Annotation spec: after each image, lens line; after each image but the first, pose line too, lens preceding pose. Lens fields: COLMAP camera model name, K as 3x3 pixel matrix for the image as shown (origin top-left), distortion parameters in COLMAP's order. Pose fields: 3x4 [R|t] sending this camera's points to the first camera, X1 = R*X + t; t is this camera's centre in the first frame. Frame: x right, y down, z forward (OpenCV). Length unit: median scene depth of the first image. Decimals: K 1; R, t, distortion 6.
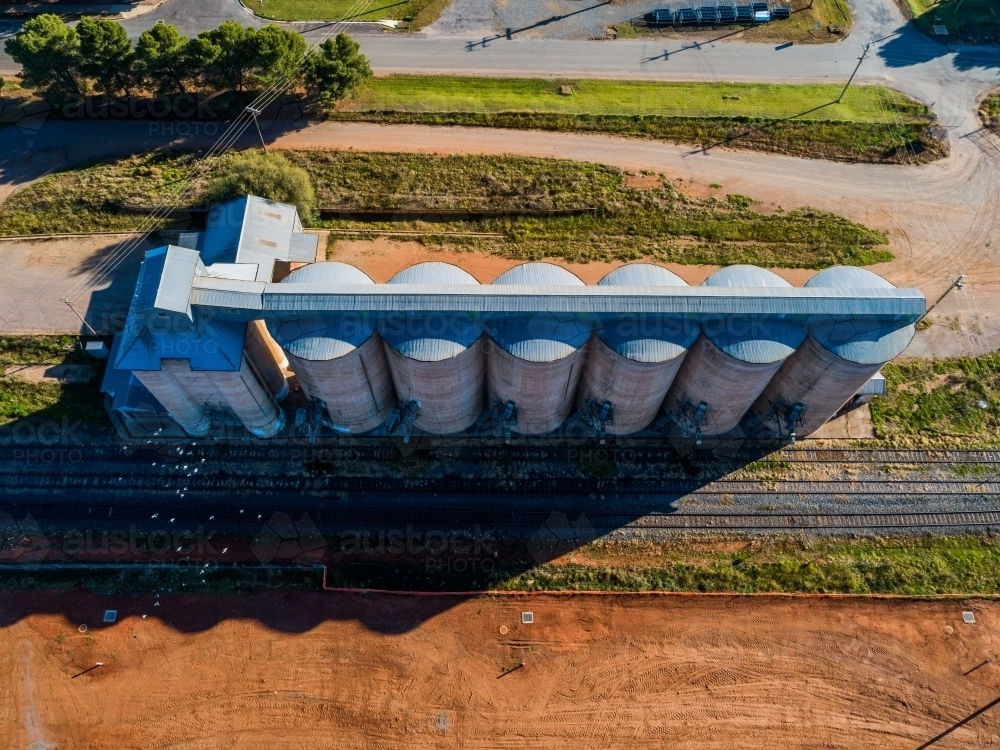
lens RADIAL K [[761.6, 0, 500.0], [0, 761.6, 375.0], [0, 0, 1]] dist [-0.024421, 0.011104]
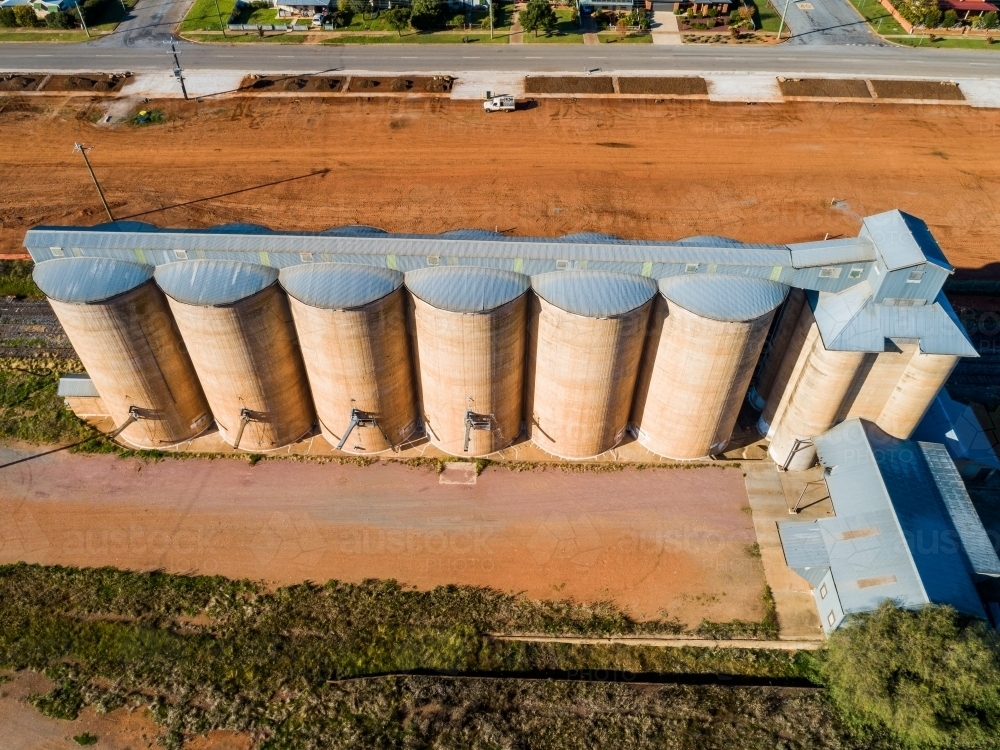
lens RADIAL K [[740.9, 0, 498.1], [0, 740.9, 392.9], [0, 0, 1]] dist [-0.021434, 0.007427]
pose [[-0.999039, -0.042302, 0.011473, 0.002081], [0.025604, -0.350814, 0.936095, -0.760208], [-0.035574, 0.935489, 0.351560, 0.699309]]
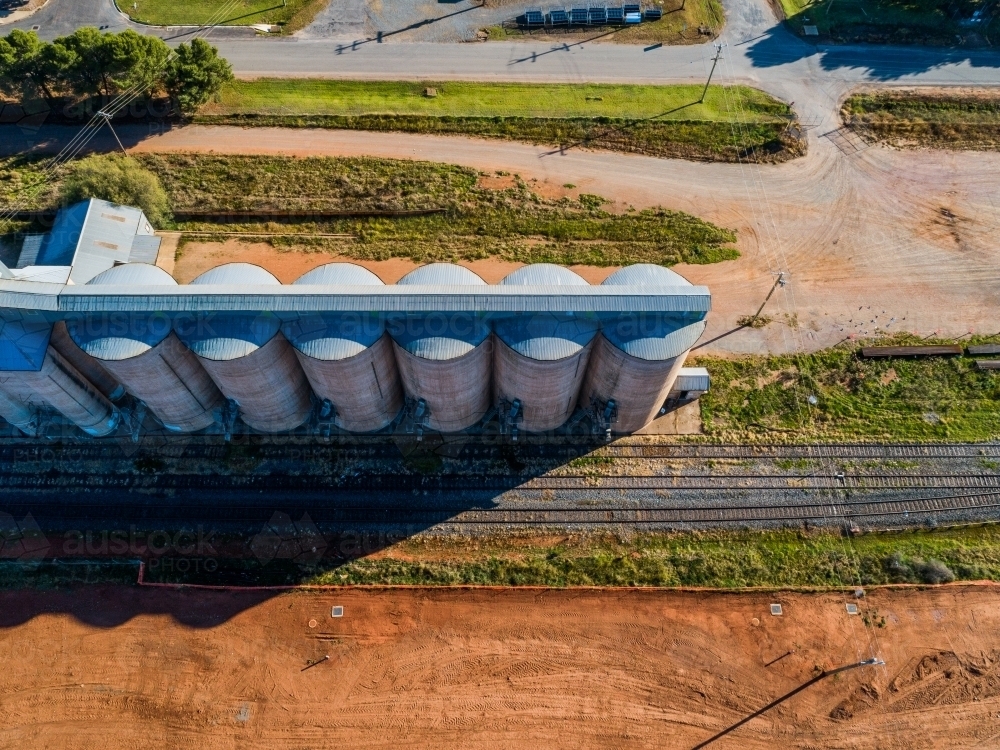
lens RADIAL K [[761.6, 0, 500.0], [0, 761.6, 375.0], [0, 0, 1]] dist [-0.024421, 0.011104]
pose [[0.999980, -0.005735, 0.002764, 0.223986], [0.005736, 0.999983, -0.000668, 0.003888], [-0.002761, 0.000684, 0.999996, -0.016331]]
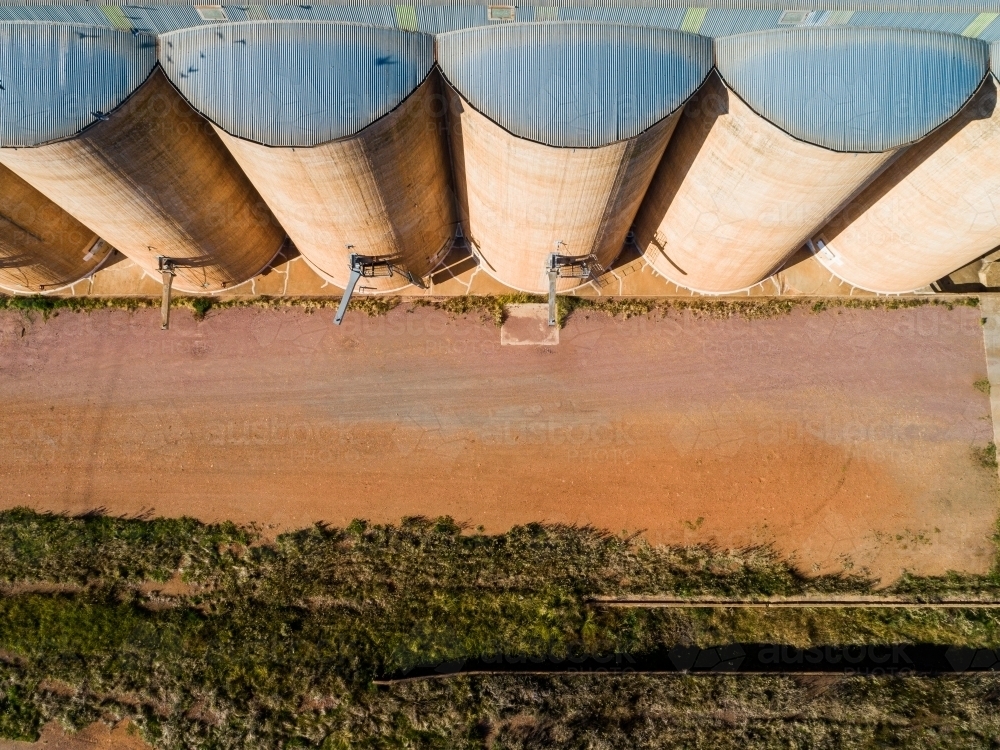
lens RADIAL K [[761.6, 0, 500.0], [0, 761.6, 375.0], [0, 0, 1]] dist [-0.024421, 0.011104]
pose [[-0.999838, -0.010776, -0.014437, 0.077046], [-0.000271, -0.792317, 0.610109, -0.389442], [-0.018013, 0.610014, 0.792186, 0.674397]]
